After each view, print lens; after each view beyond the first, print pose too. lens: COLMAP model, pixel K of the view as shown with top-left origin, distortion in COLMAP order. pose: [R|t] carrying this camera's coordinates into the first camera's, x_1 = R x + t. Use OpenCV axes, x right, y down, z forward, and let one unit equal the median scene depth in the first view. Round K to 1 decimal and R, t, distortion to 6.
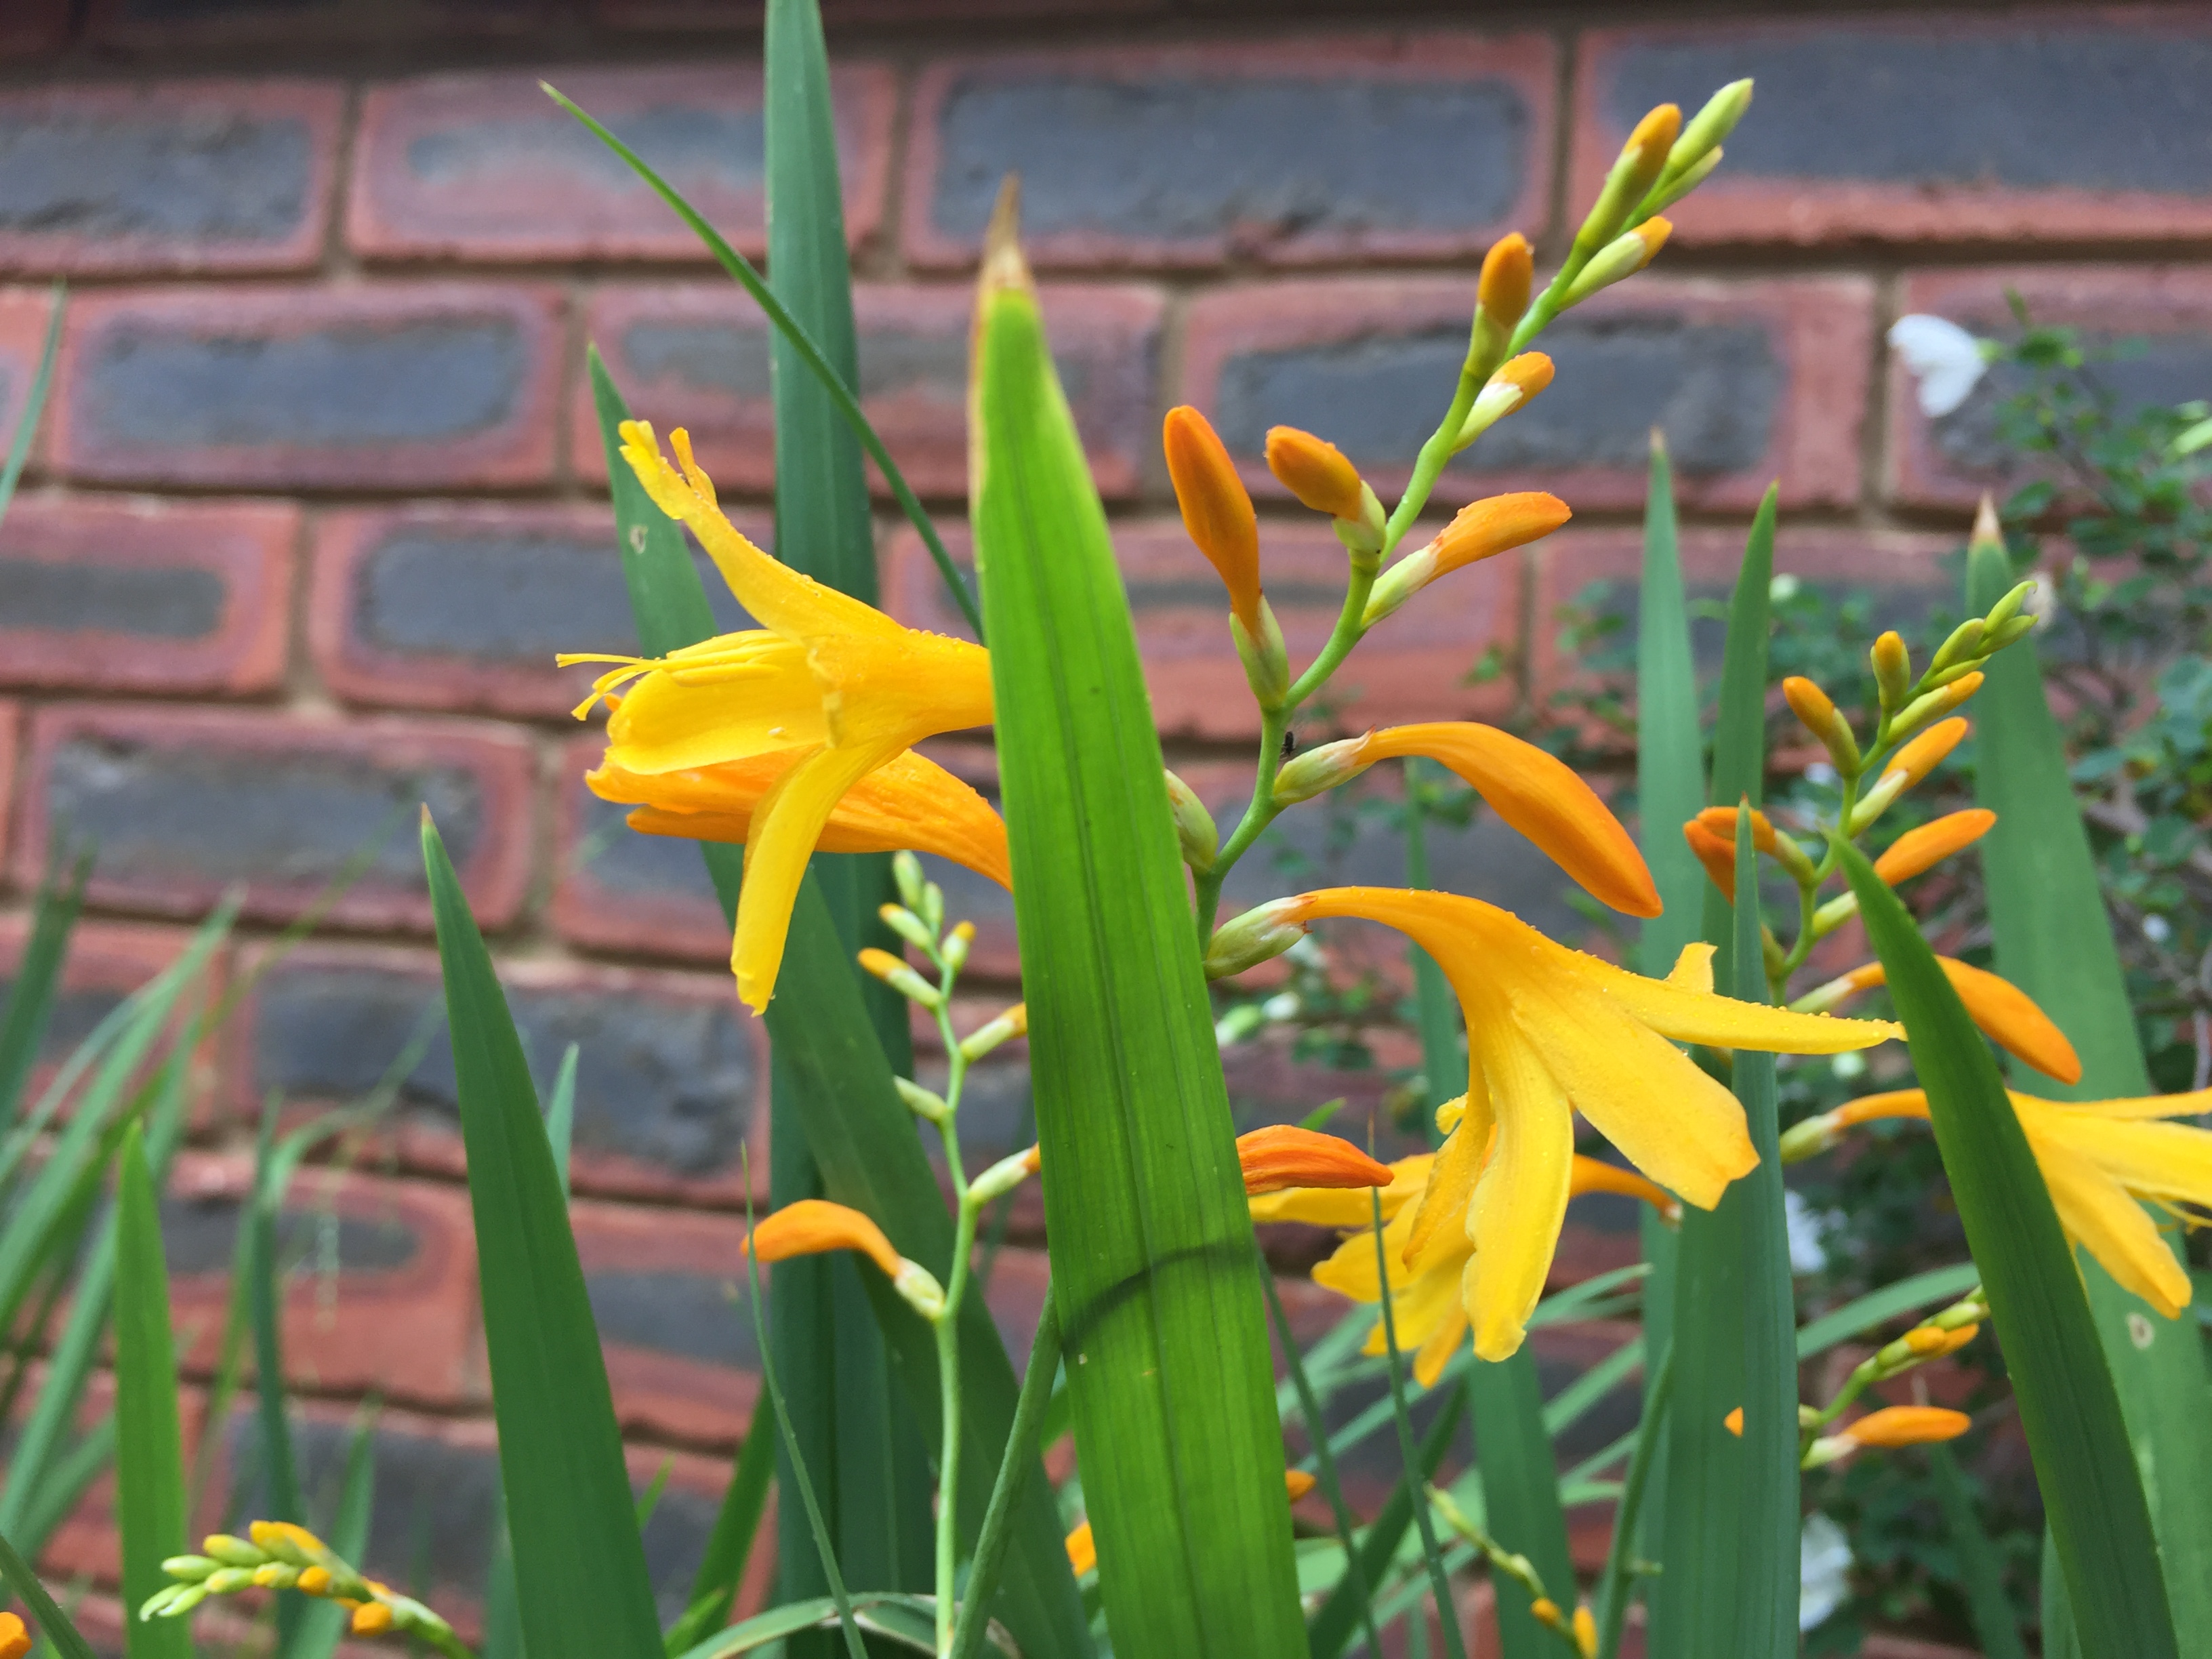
lens RADIAL K [[1875.4, 0, 1108.8], [0, 1875.4, 830.7], [0, 0, 1]] dist [0.036626, -0.057692]
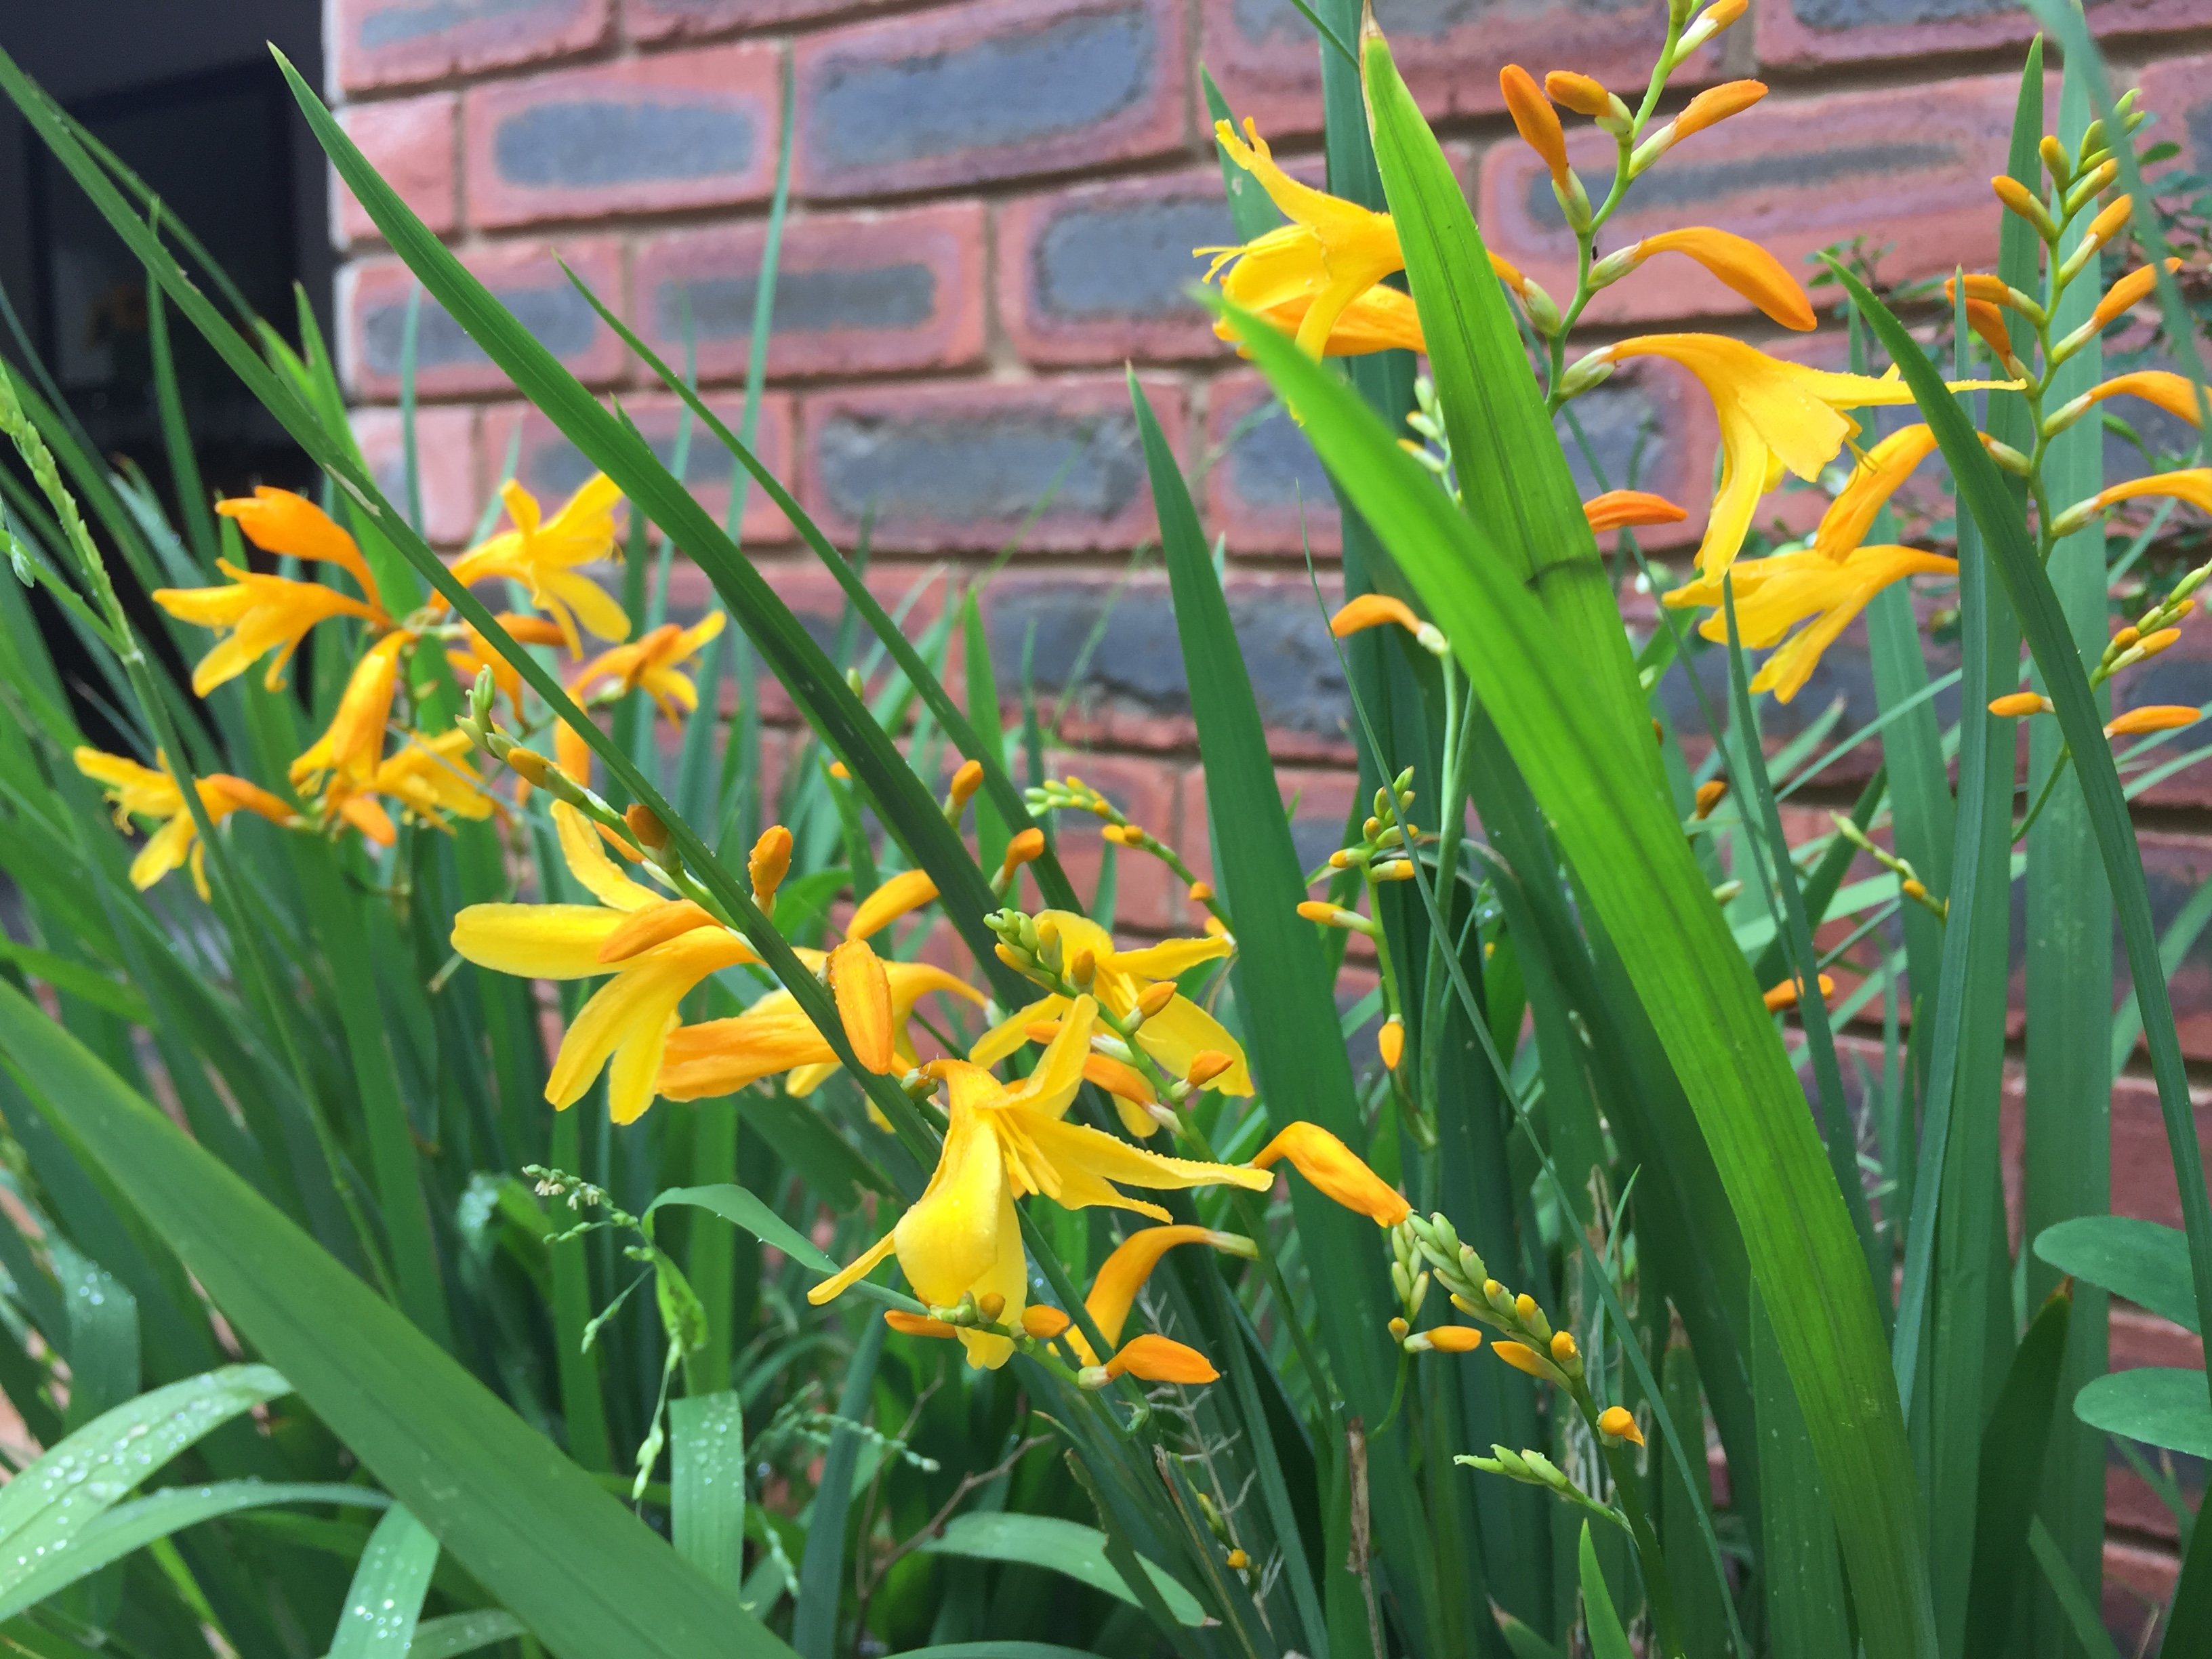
lens RADIAL K [[1875.4, 0, 1103.4], [0, 1875.4, 831.5], [0, 0, 1]] dist [0.036626, -0.057692]
pose [[0.938910, -0.016420, -0.343772, 0.181455], [0.079001, 0.982472, 0.168841, 0.104901], [0.334974, -0.185685, 0.923750, -0.611084]]
